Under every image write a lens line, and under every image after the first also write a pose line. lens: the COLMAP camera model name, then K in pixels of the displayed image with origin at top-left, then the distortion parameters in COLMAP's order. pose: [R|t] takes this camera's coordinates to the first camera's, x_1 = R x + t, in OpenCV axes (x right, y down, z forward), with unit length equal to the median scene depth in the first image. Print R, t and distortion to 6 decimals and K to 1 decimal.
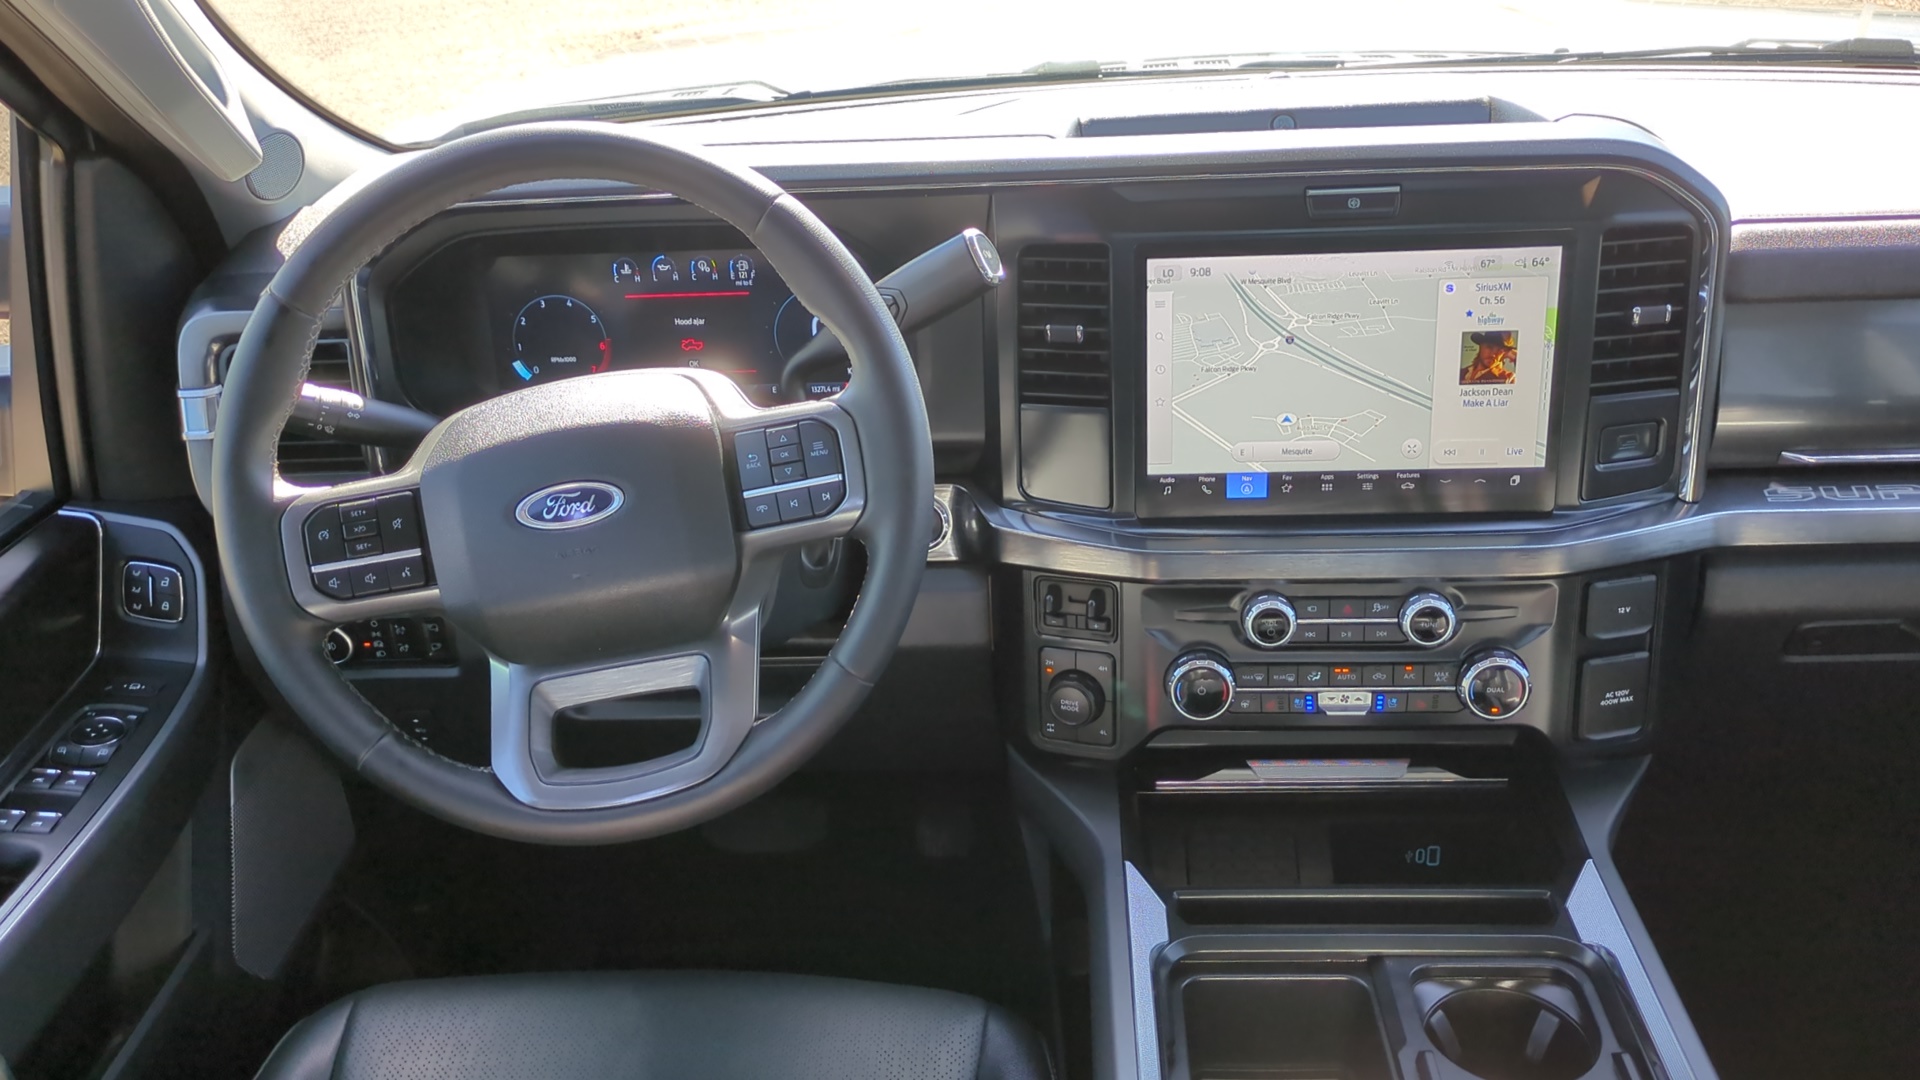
lens RADIAL K [[1649.8, 0, 977.1], [0, 1649.8, 530.4], [0, 0, 1]] dist [0.077552, -0.113396]
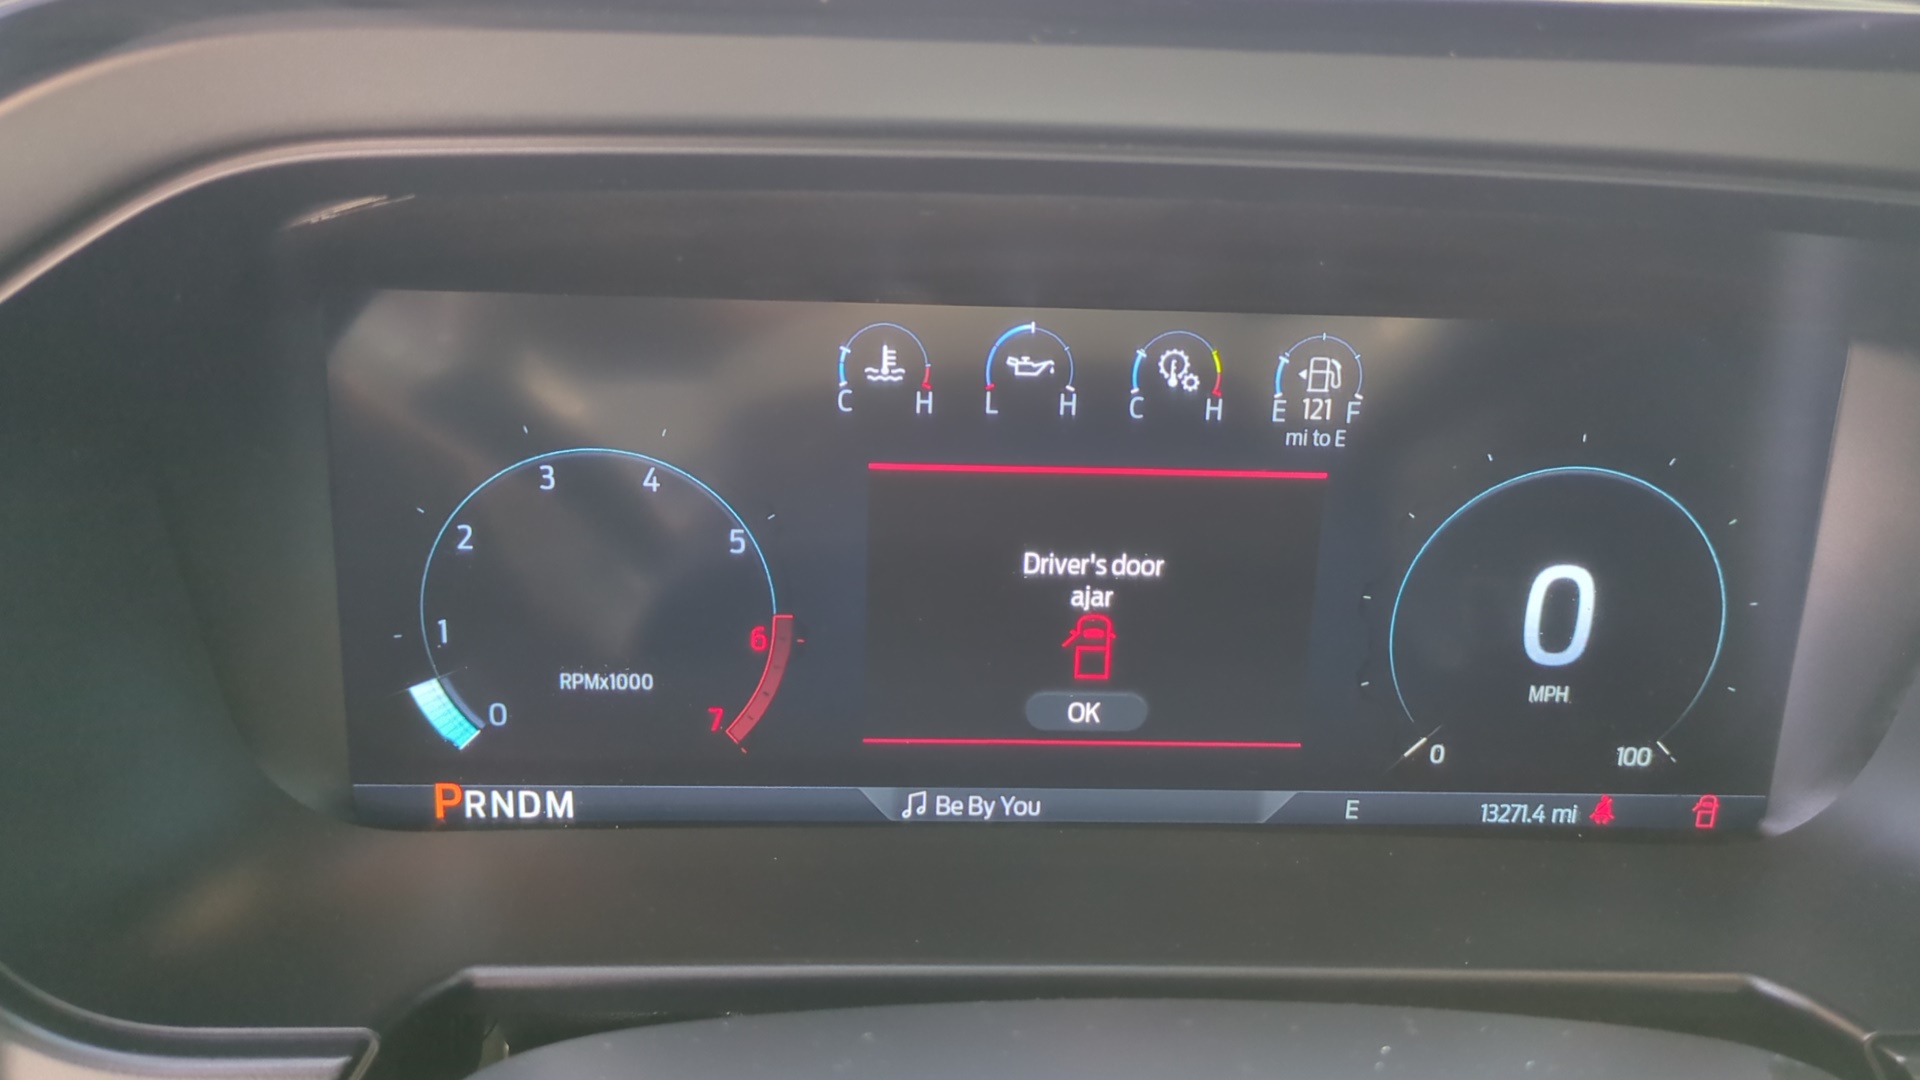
lens RADIAL K [[1649.8, 0, 977.1], [0, 1649.8, 530.4], [0, 0, 1]] dist [0.077552, -0.113396]
pose [[0.991167, 0.045325, 0.124634, -0.255788], [-0.037391, 0.997166, -0.065281, -0.127866], [-0.127239, 0.060044, 0.990053, 0.824356]]
